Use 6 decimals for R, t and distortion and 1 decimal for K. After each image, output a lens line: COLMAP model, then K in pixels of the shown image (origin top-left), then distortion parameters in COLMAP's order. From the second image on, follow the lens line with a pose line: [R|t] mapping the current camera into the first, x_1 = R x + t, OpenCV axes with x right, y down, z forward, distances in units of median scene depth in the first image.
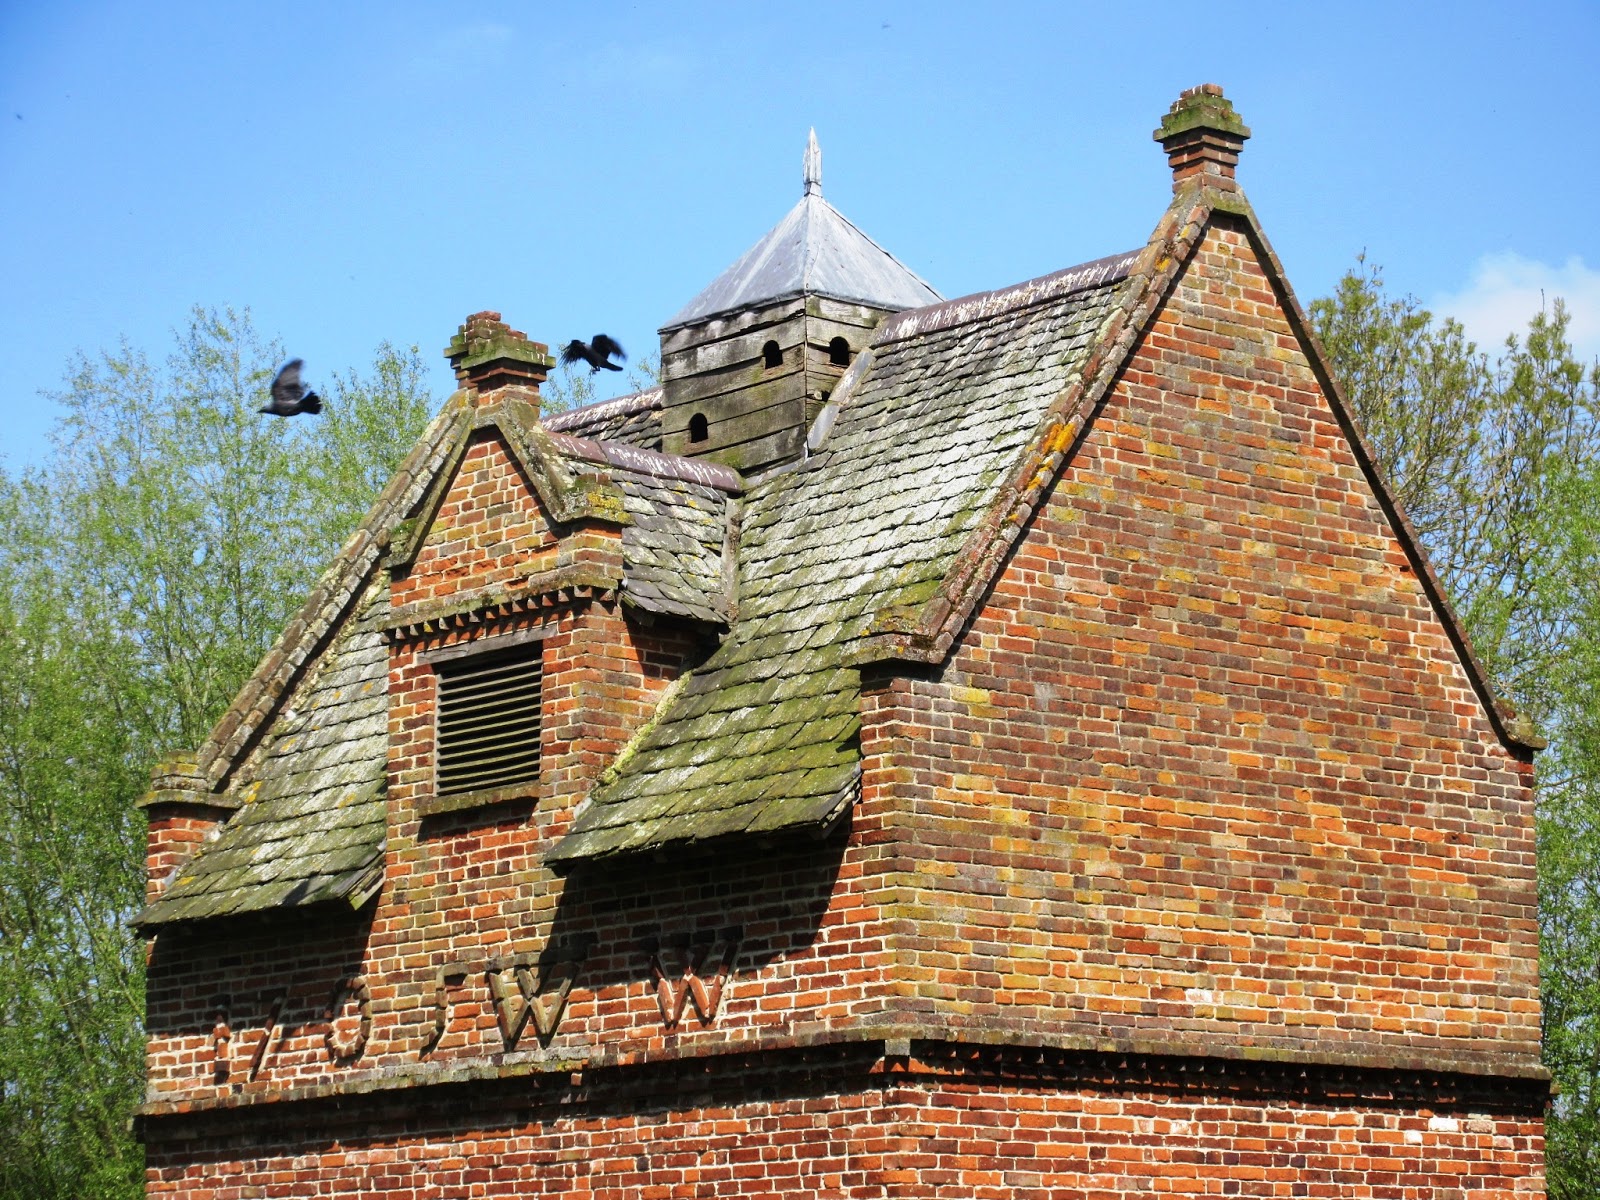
lens RADIAL K [[4702.9, 0, 800.0], [0, 4702.9, 600.0], [0, 0, 1]] dist [0.145490, -0.100816]
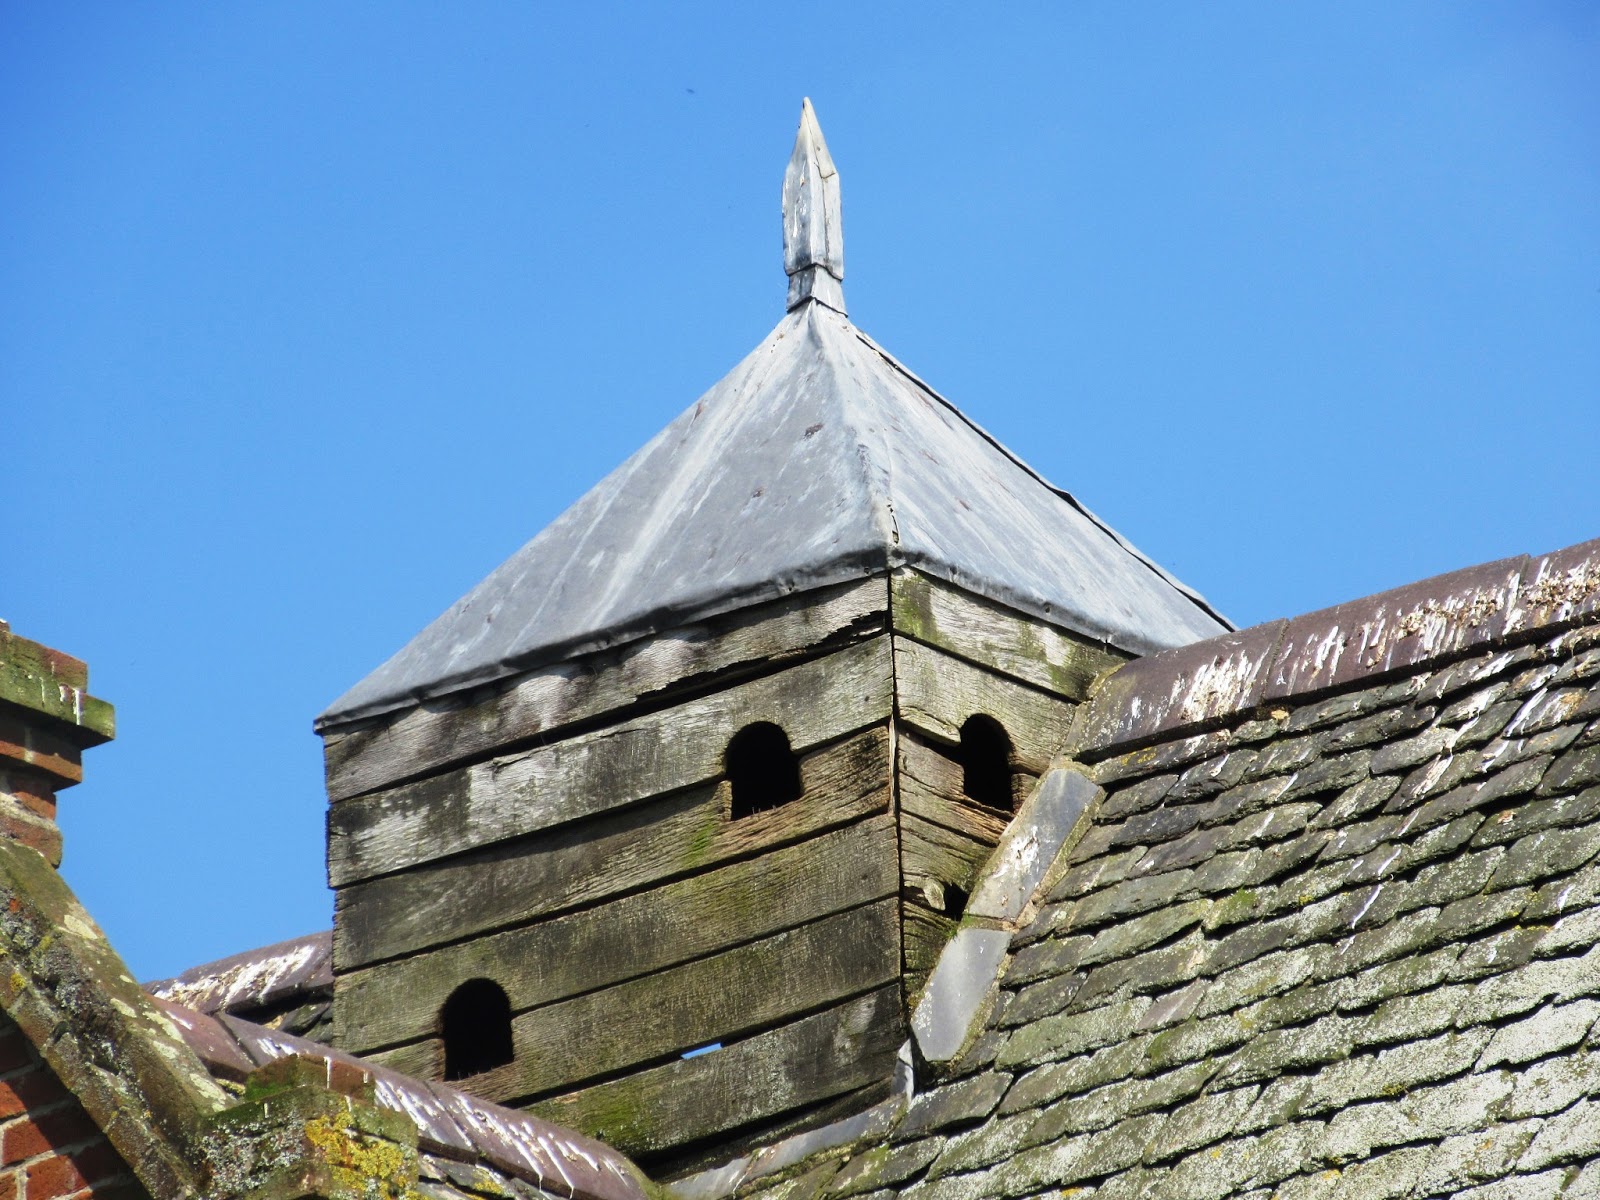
lens RADIAL K [[9977.7, 0, 800.0], [0, 9977.7, 600.0], [0, 0, 1]] dist [1.476010, -4.165913]
pose [[0.983959, 0.036134, 0.174699, -0.121536], [-0.004678, 0.984161, -0.177214, 0.052984], [-0.178336, 0.173554, 0.968543, 0.400015]]
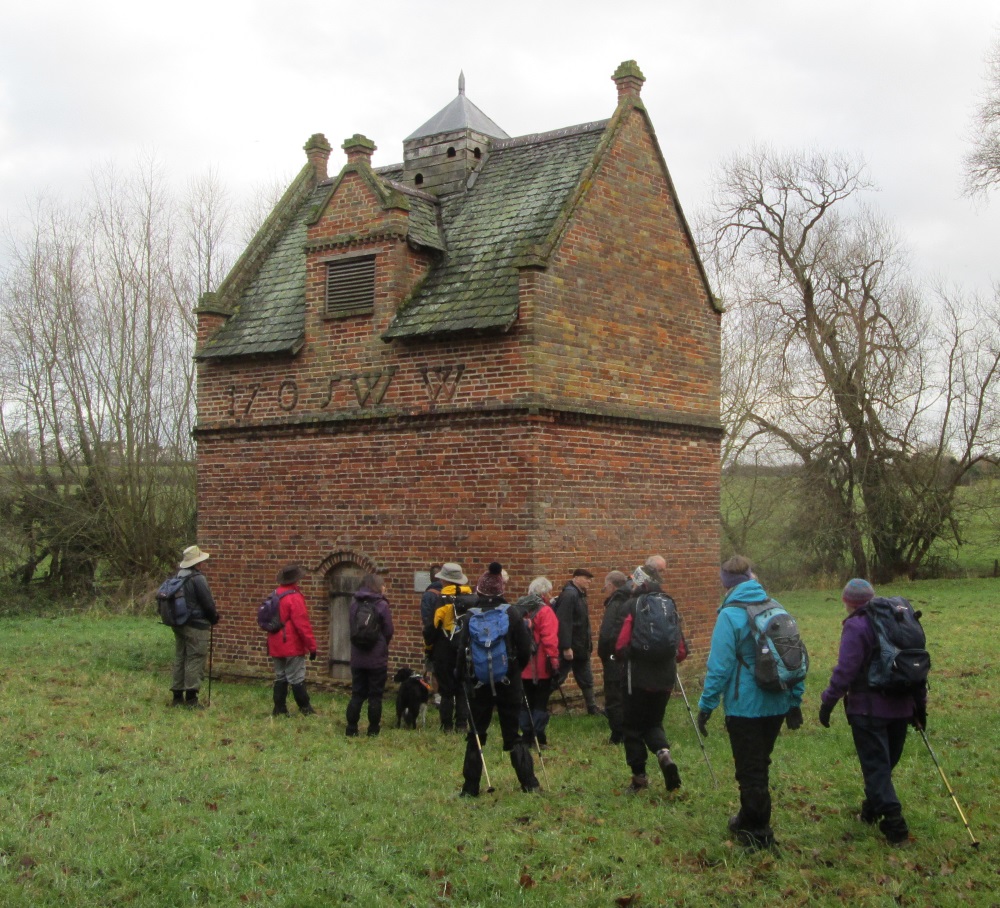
lens RADIAL K [[1455.0, 0, 593.9], [0, 1455.0, 452.5], [0, 0, 1]] dist [-0.016391, 0.016242]
pose [[0.969431, 0.020853, 0.244478, -0.132261], [-0.048886, 0.992821, 0.109166, 0.024099], [-0.240446, -0.117780, 0.963490, 0.176133]]
